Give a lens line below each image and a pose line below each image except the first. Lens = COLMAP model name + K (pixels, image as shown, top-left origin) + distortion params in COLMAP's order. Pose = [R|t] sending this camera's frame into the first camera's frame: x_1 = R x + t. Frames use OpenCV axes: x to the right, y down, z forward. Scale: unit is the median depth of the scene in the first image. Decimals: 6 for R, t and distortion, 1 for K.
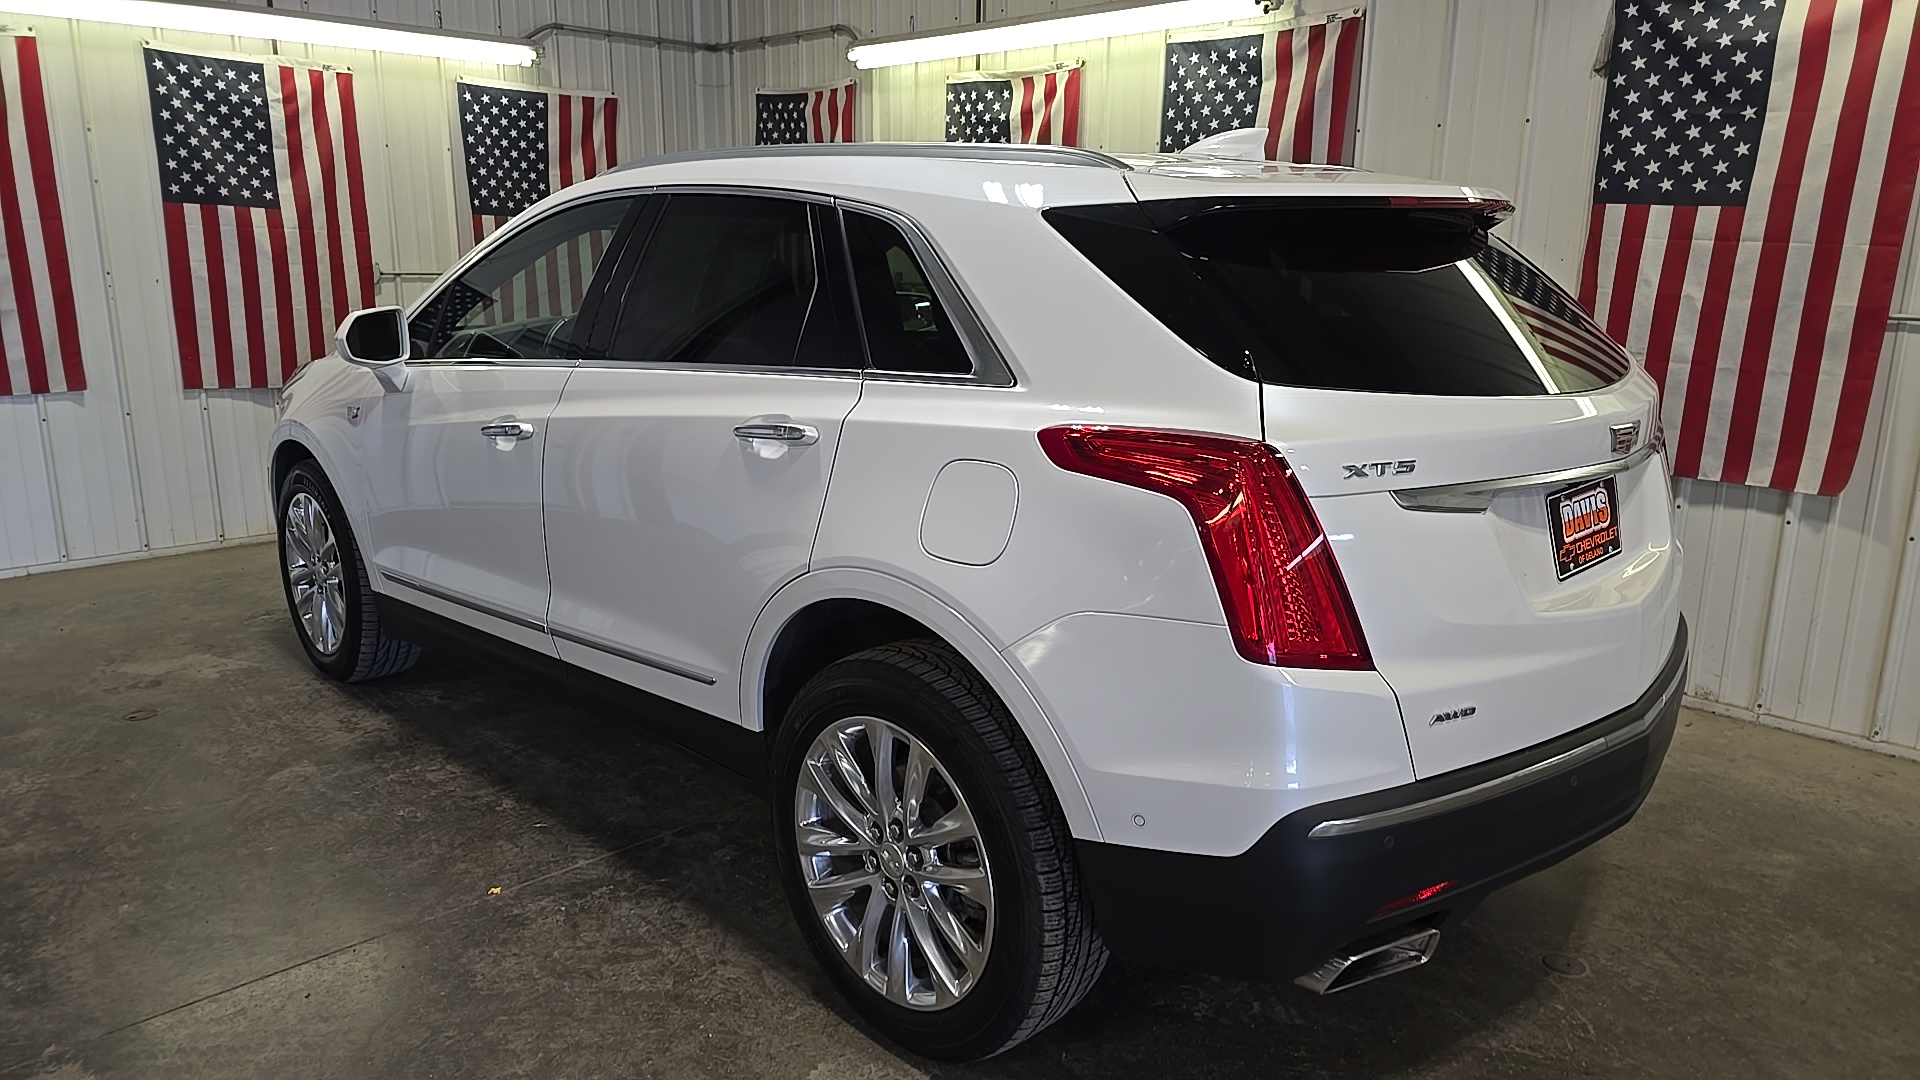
lens RADIAL K [[1303.7, 0, 956.9], [0, 1303.7, 552.3], [0, 0, 1]] dist [0.067679, -0.053483]
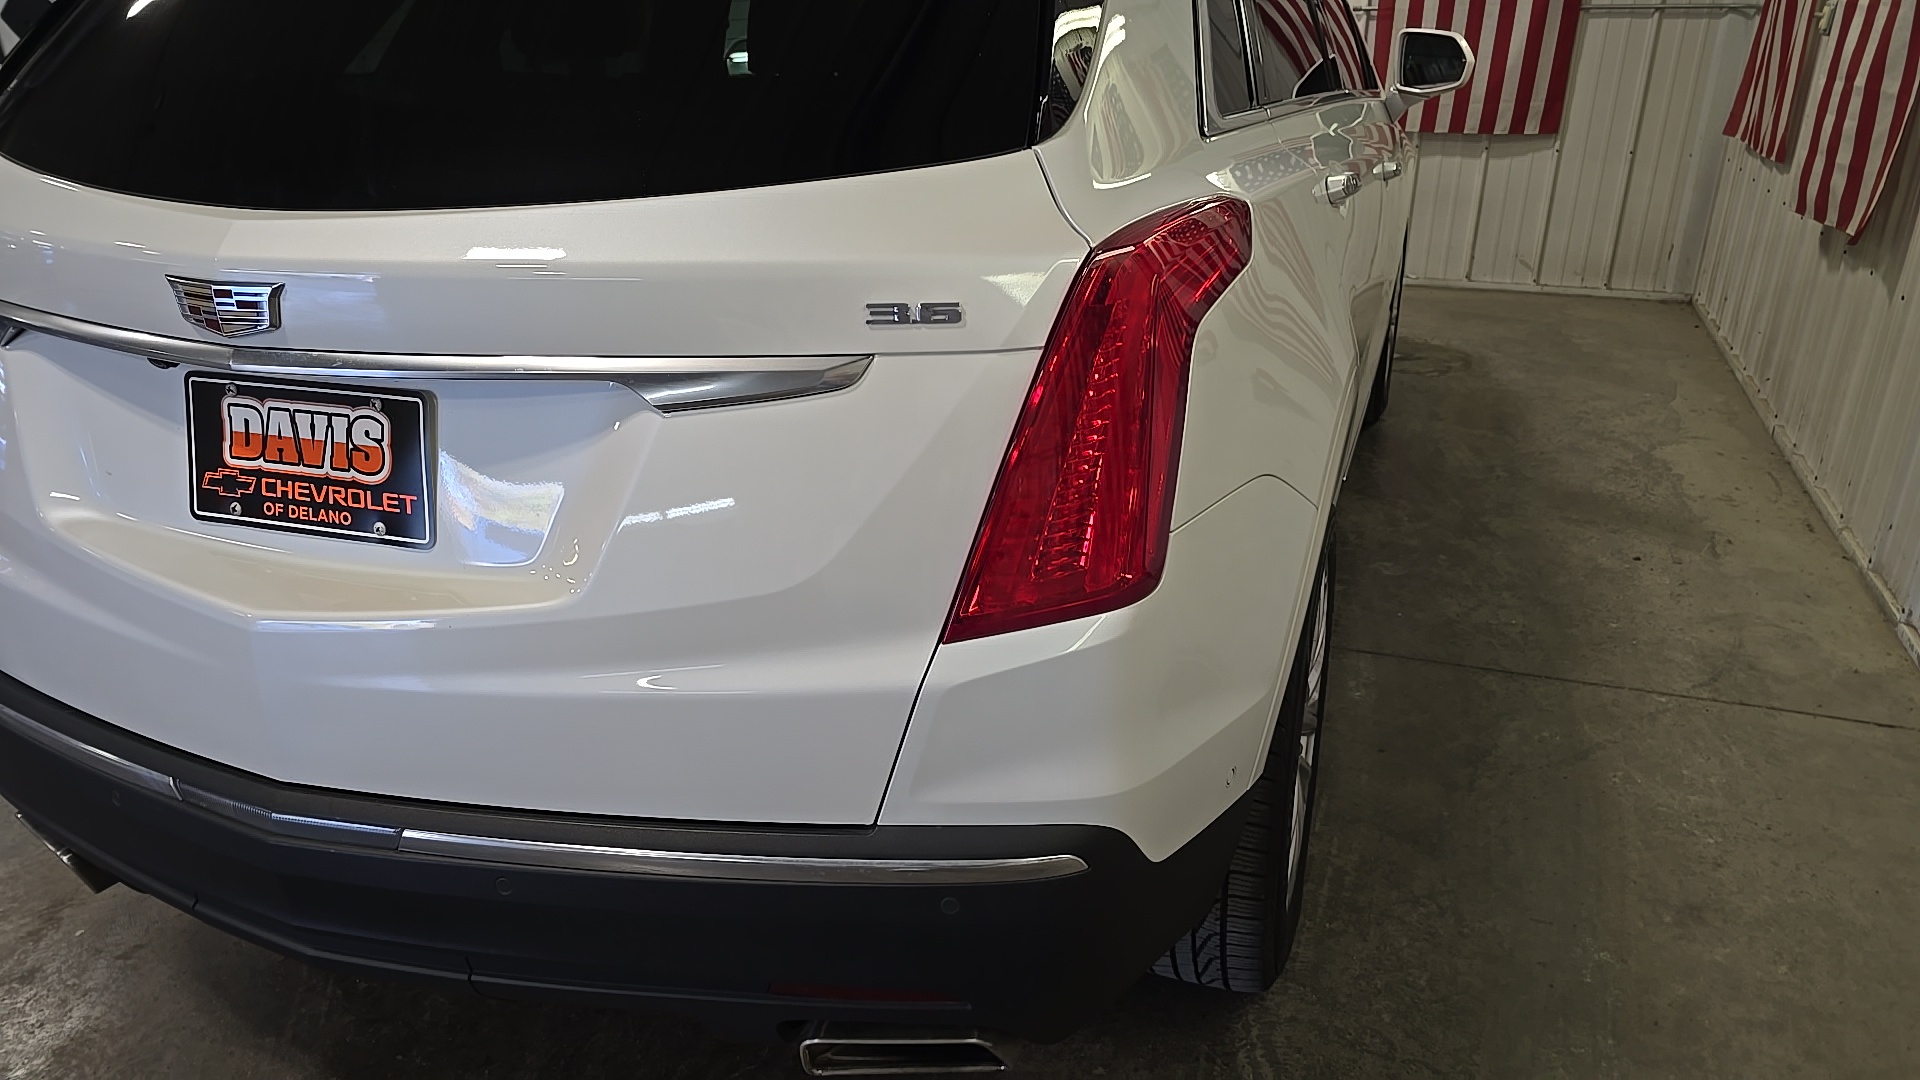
lens RADIAL K [[1303.7, 0, 956.9], [0, 1303.7, 552.3], [0, 0, 1]] dist [0.067679, -0.053483]
pose [[0.422133, 0.343687, -0.838858, 0.785743], [-0.199731, 0.937869, 0.283743, -0.144157], [0.884257, 0.047768, 0.464551, 0.720267]]
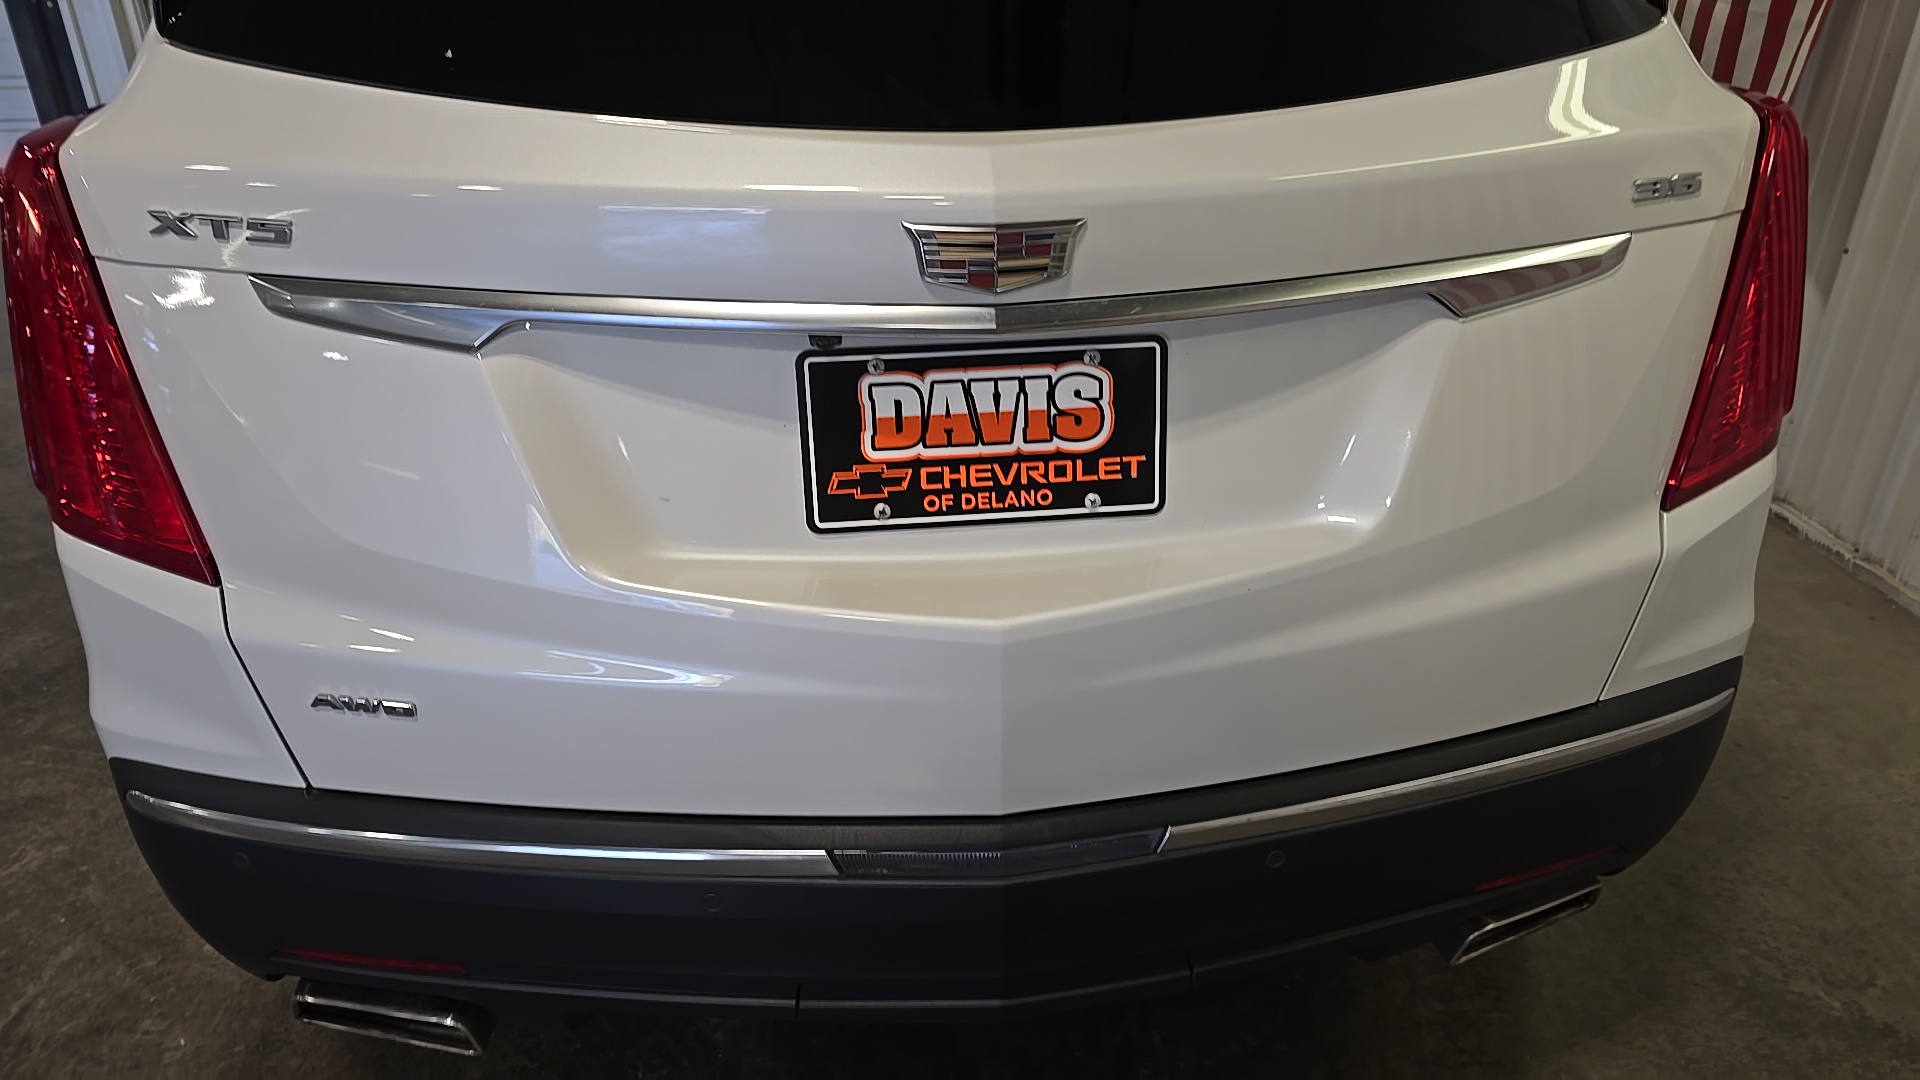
lens RADIAL K [[1303.7, 0, 956.9], [0, 1303.7, 552.3], [0, 0, 1]] dist [0.067679, -0.053483]
pose [[0.783833, 0.285892, -0.551245, 0.538089], [-0.148556, 0.948269, 0.280564, -0.080561], [0.602940, -0.138025, 0.785756, 0.455137]]
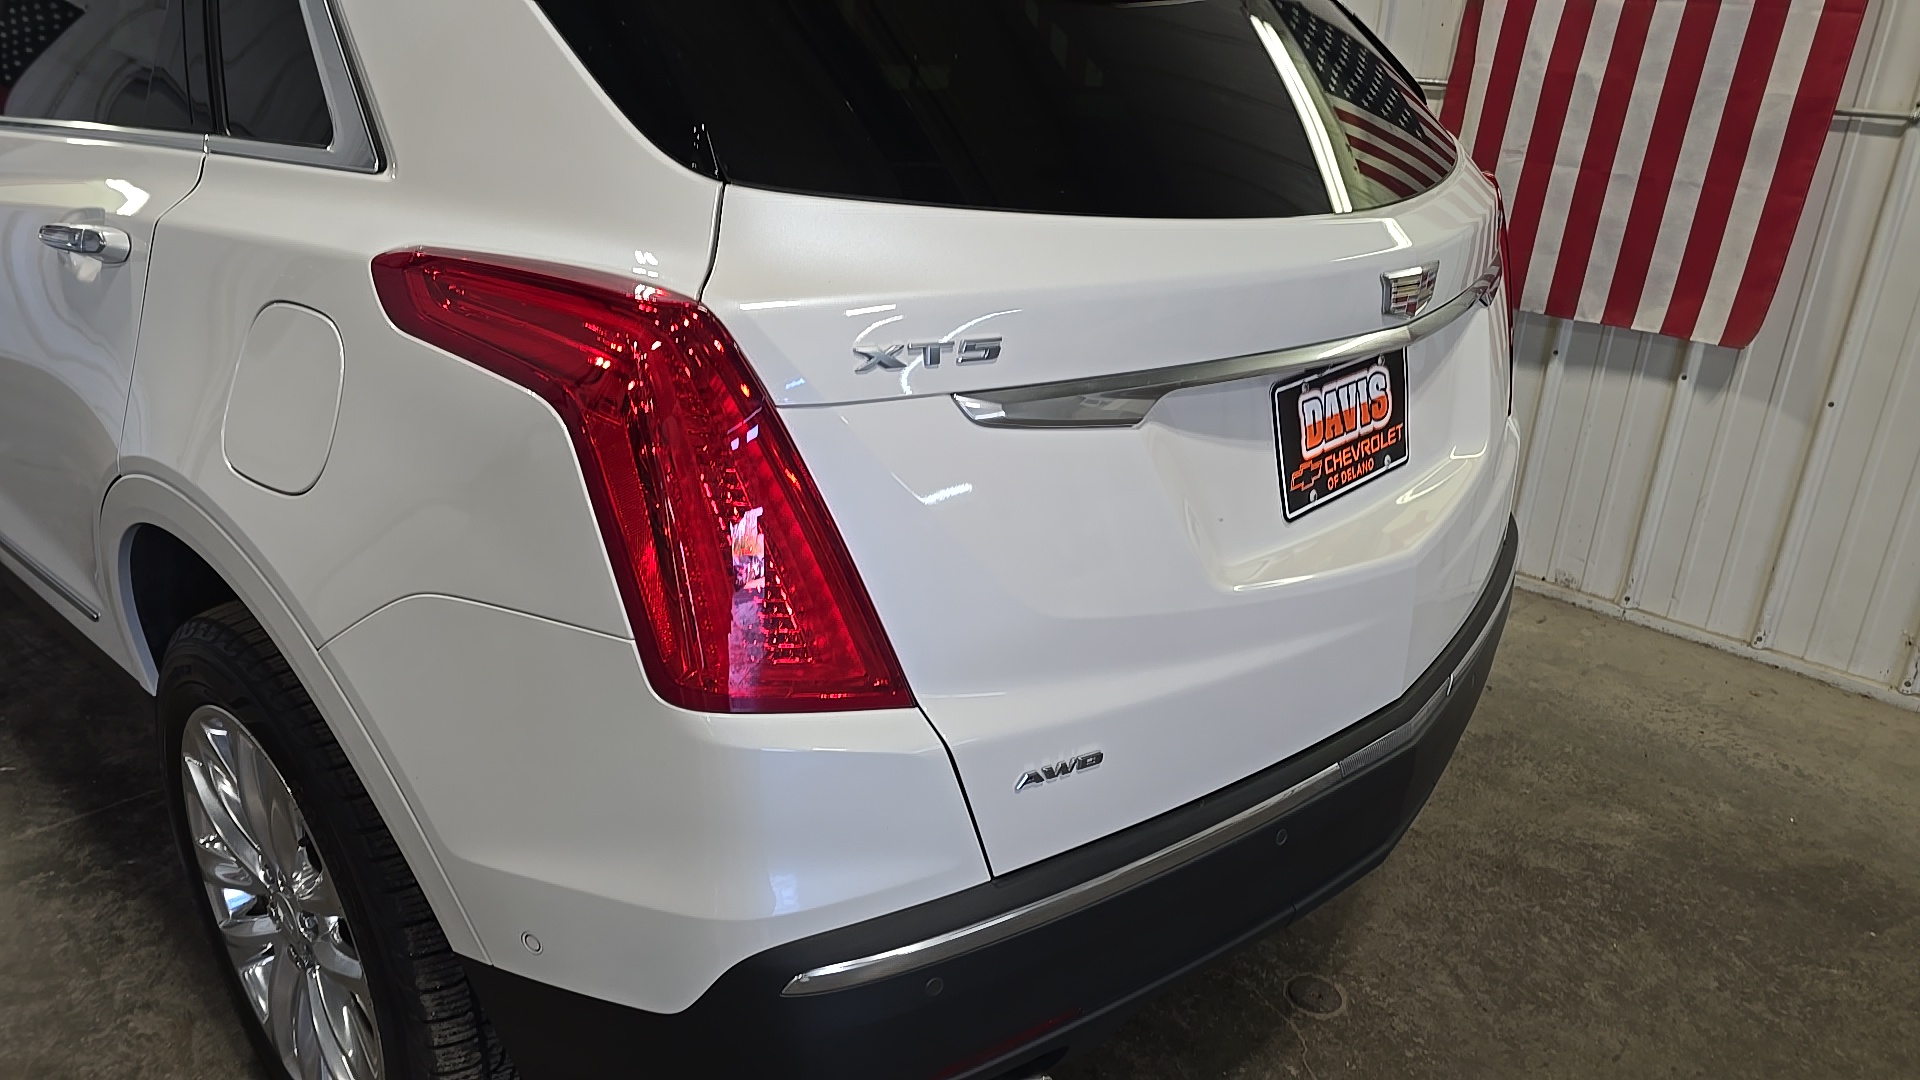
lens RADIAL K [[1303.7, 0, 956.9], [0, 1303.7, 552.3], [0, 0, 1]] dist [0.067679, -0.053483]
pose [[0.998646, 0.012829, 0.050419, 0.187229], [-0.020363, 0.988190, 0.151877, -0.039066], [-0.047875, -0.152698, 0.987113, 0.270989]]
